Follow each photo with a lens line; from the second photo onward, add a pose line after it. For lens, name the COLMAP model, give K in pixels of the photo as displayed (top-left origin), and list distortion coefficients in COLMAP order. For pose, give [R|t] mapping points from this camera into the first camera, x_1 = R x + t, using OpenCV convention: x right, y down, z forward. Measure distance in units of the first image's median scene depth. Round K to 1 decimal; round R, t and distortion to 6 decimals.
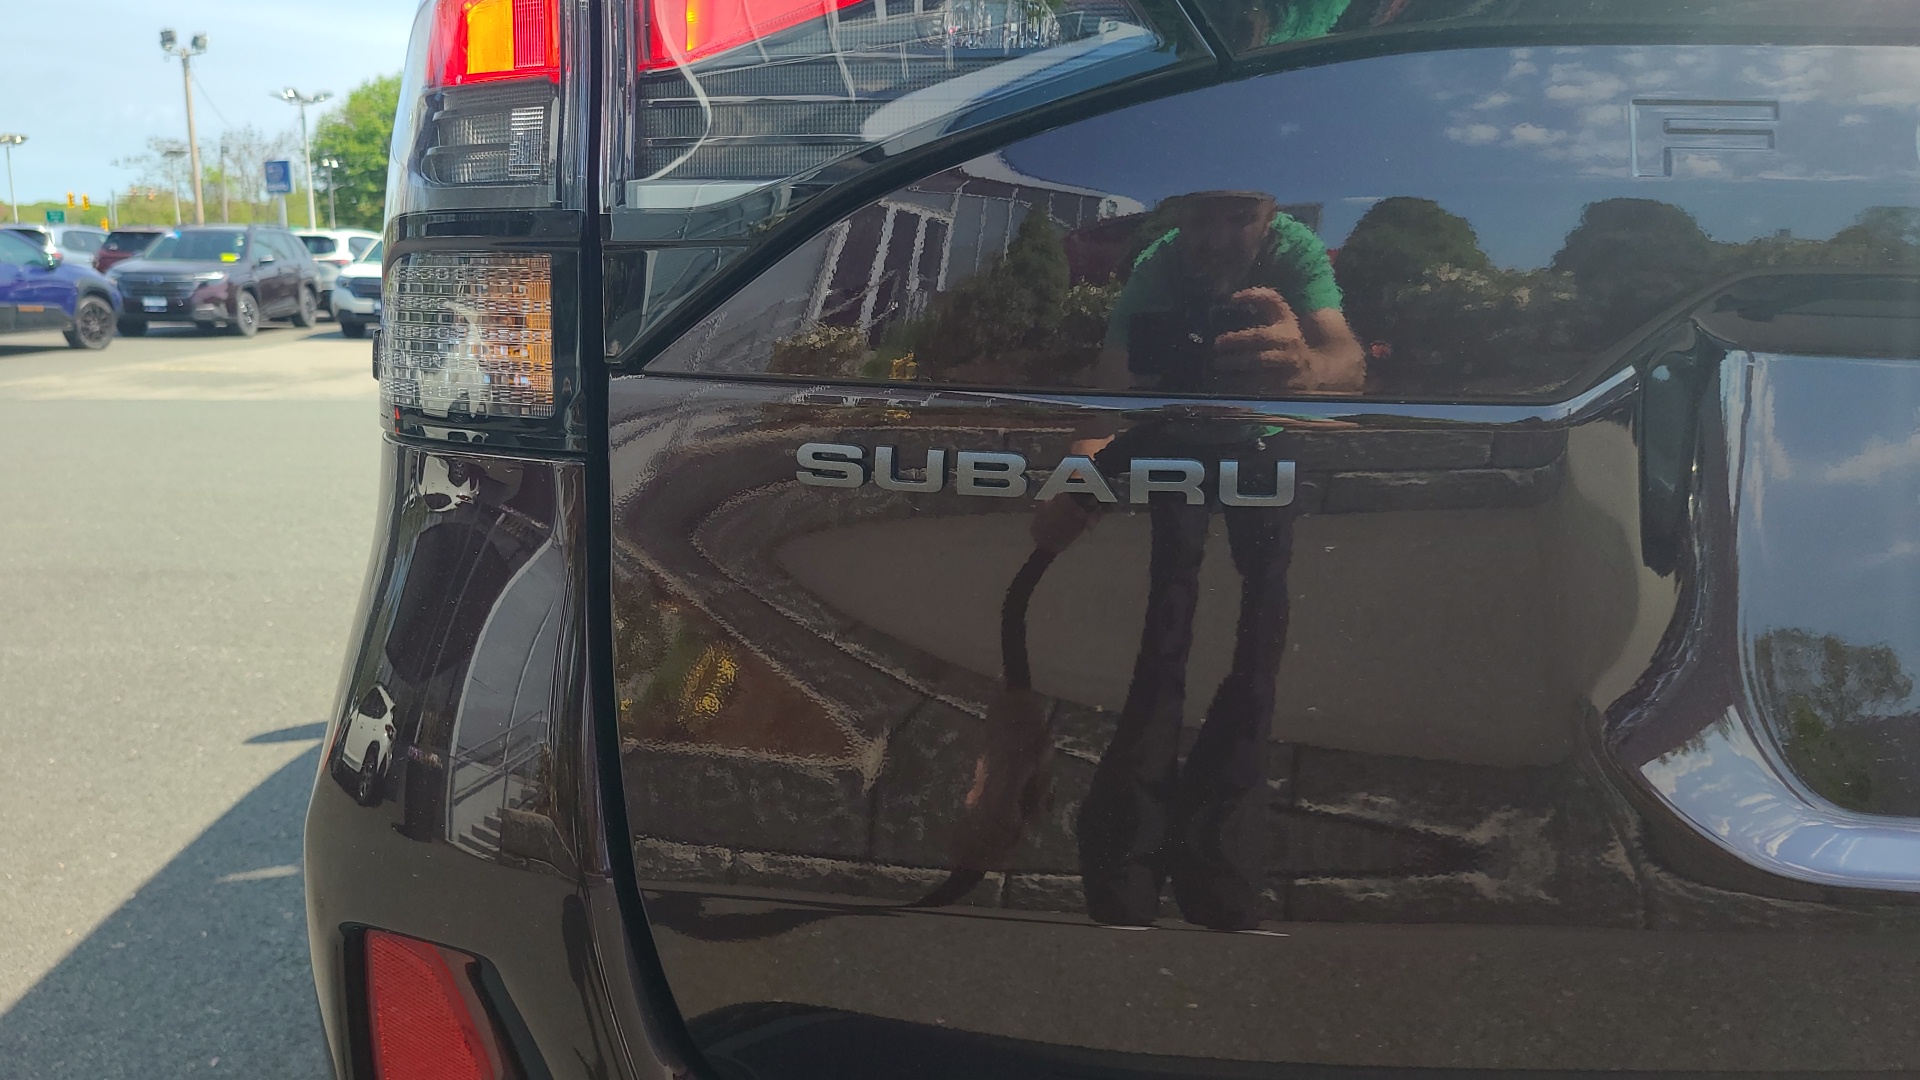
lens RADIAL K [[1465.7, 0, 930.5], [0, 1465.7, 532.7], [0, 0, 1]] dist [0.058387, -0.038723]
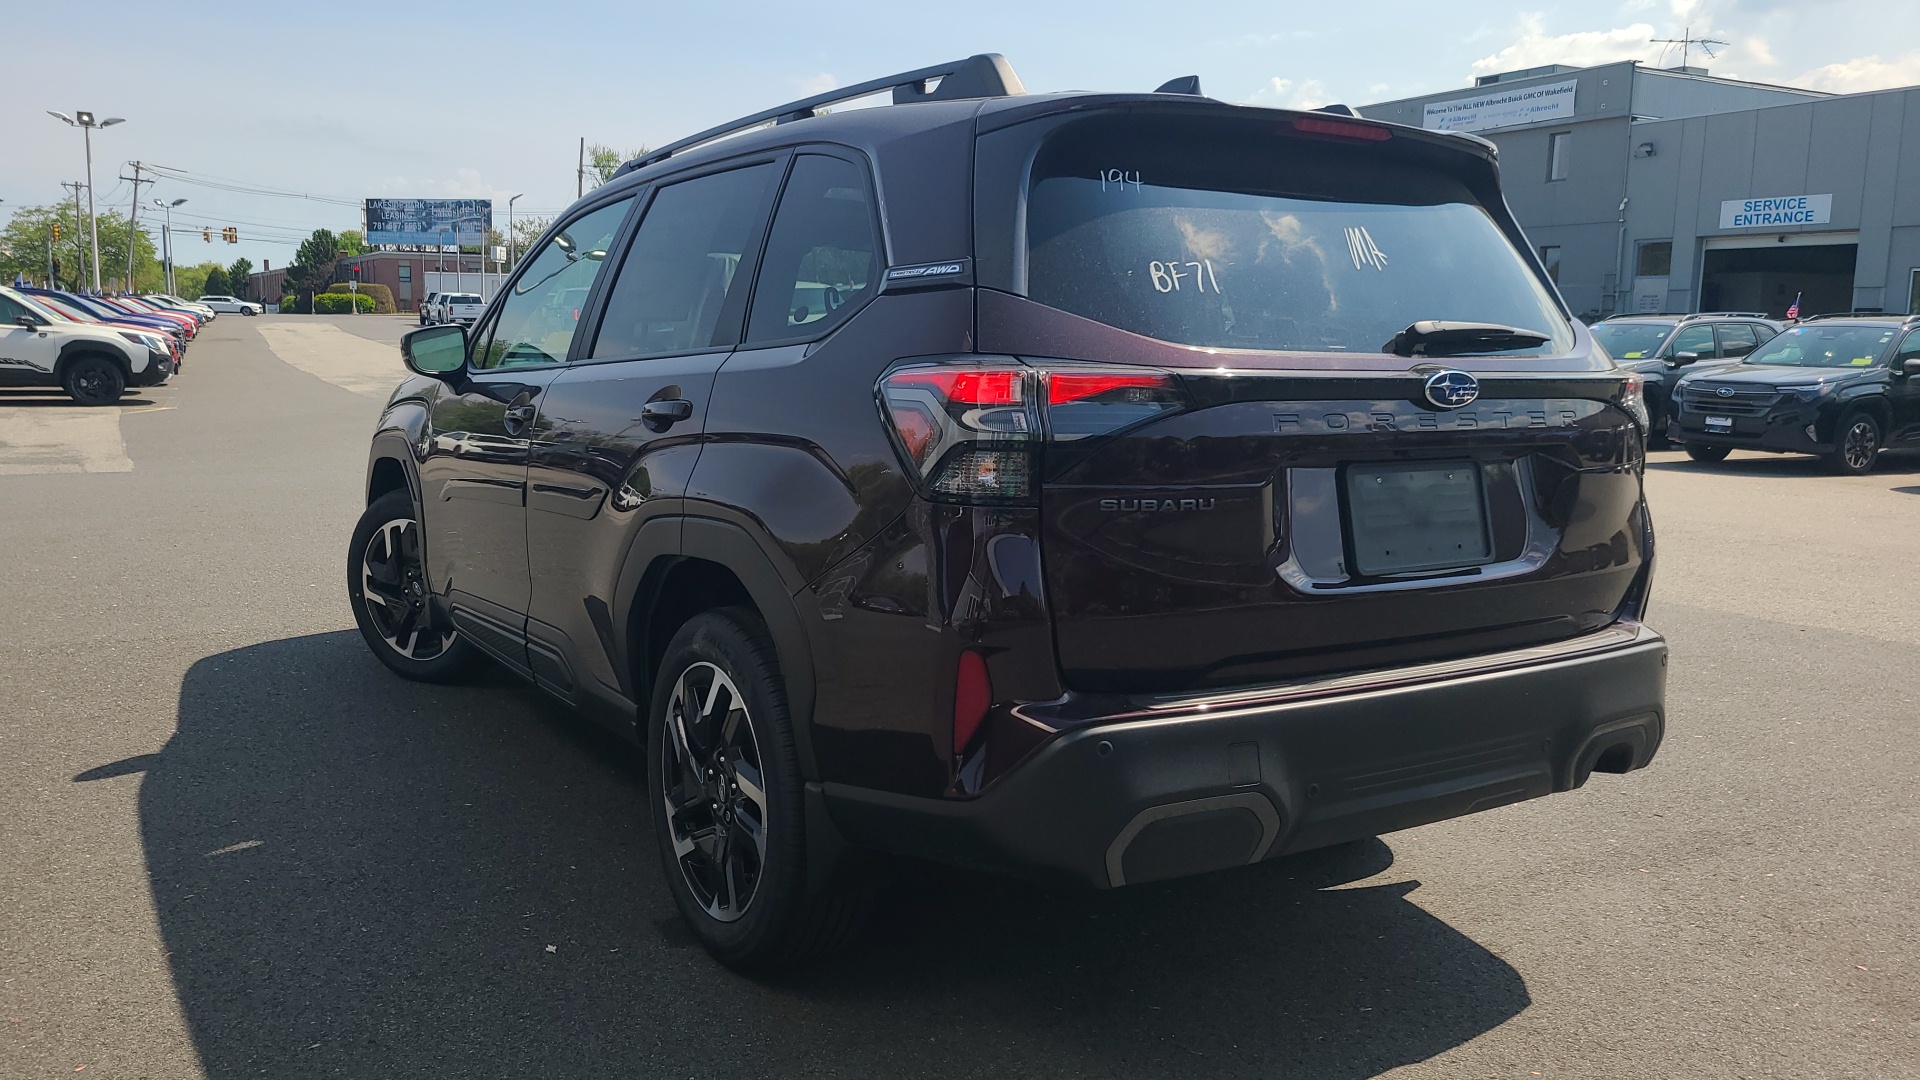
lens RADIAL K [[1465.7, 0, 935.0], [0, 1465.7, 530.5], [0, 0, 1]] dist [0.058387, -0.038723]
pose [[0.886356, -0.052426, 0.460027, -0.060890], [0.068005, 0.997534, -0.017346, 0.001555], [-0.457983, 0.046659, 0.887736, -0.060157]]
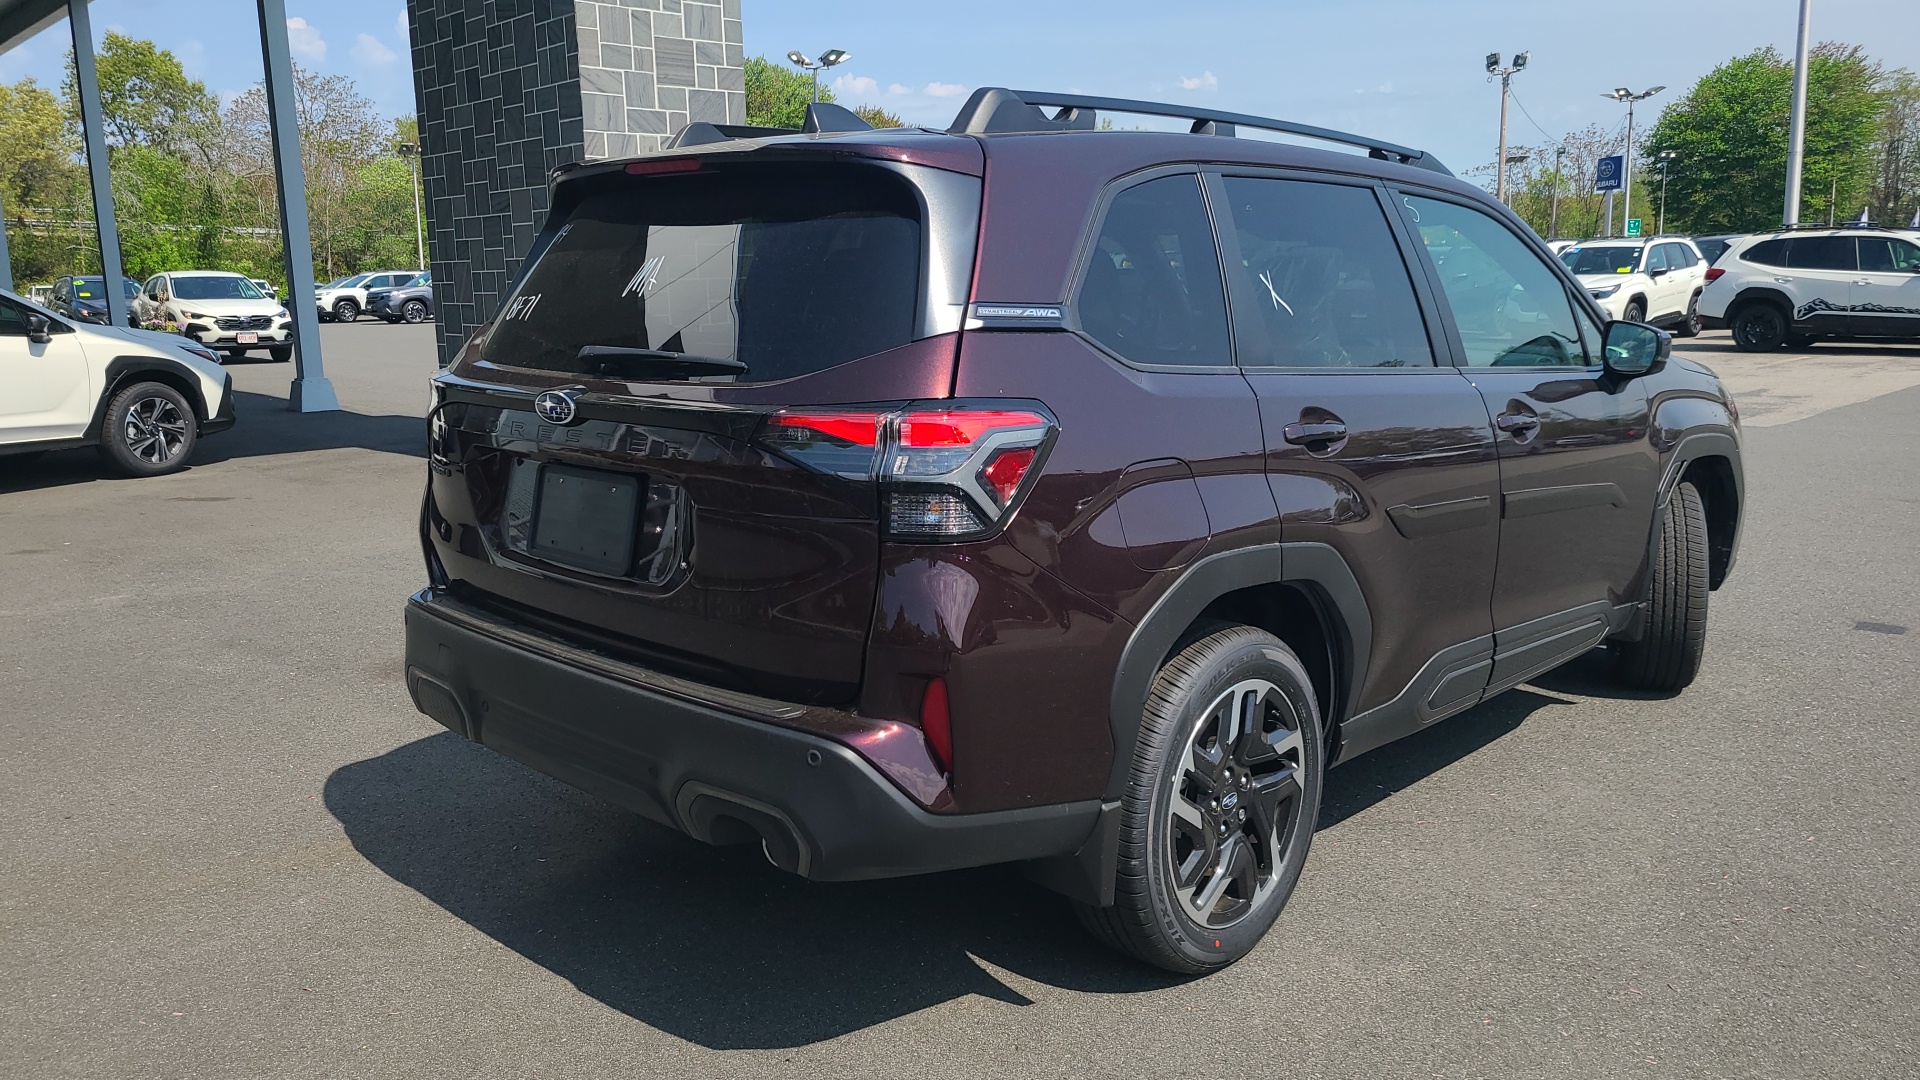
lens RADIAL K [[1465.7, 0, 913.6], [0, 1465.7, 564.3], [0, 0, 1]] dist [0.058387, -0.038723]
pose [[0.636725, 0.134484, -0.759273, 0.152025], [-0.111297, 0.990391, 0.082088, -0.009400], [0.763016, 0.032237, 0.645575, -0.035506]]
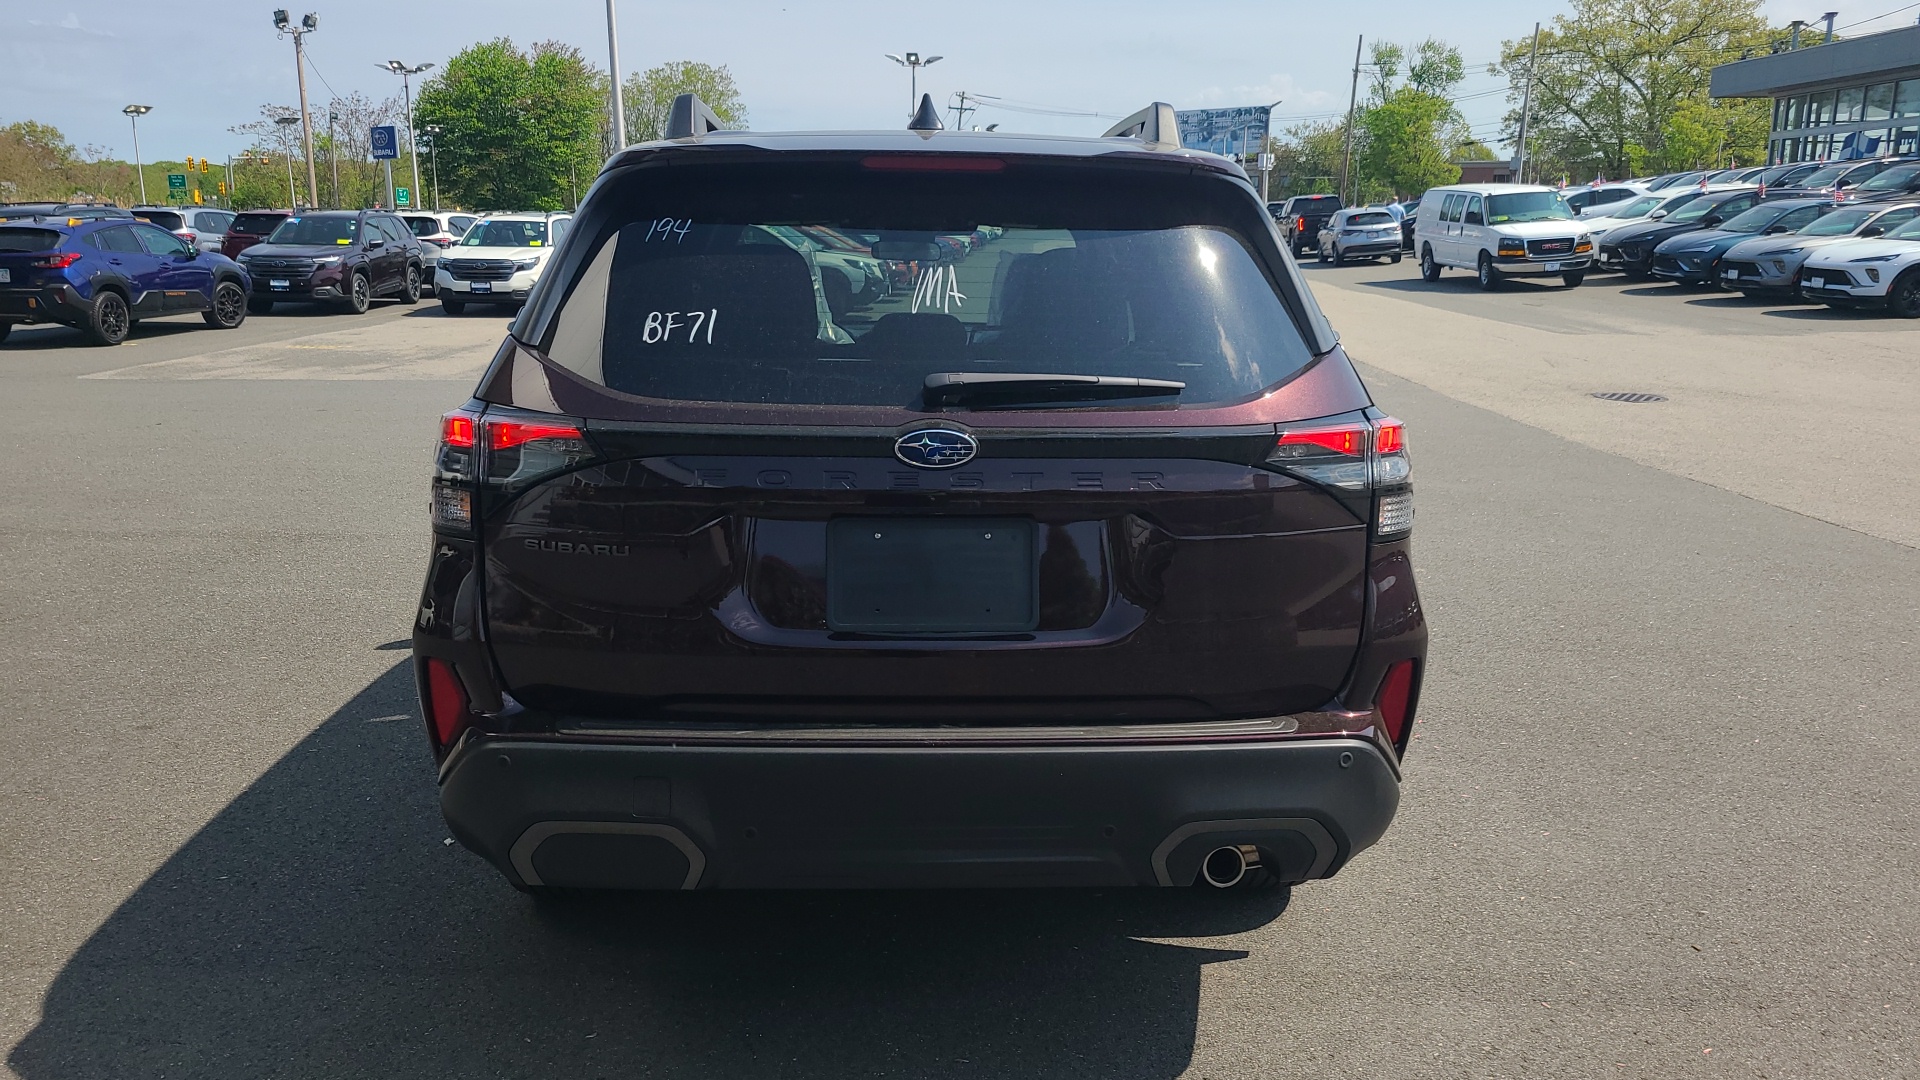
lens RADIAL K [[1465.7, 0, 960.4], [0, 1465.7, 560.9], [0, 0, 1]] dist [0.058387, -0.038723]
pose [[0.998901, 0.008873, -0.046031, 0.037194], [-0.006460, 0.998610, 0.052303, -0.006262], [0.046431, -0.051948, 0.997570, -0.086210]]
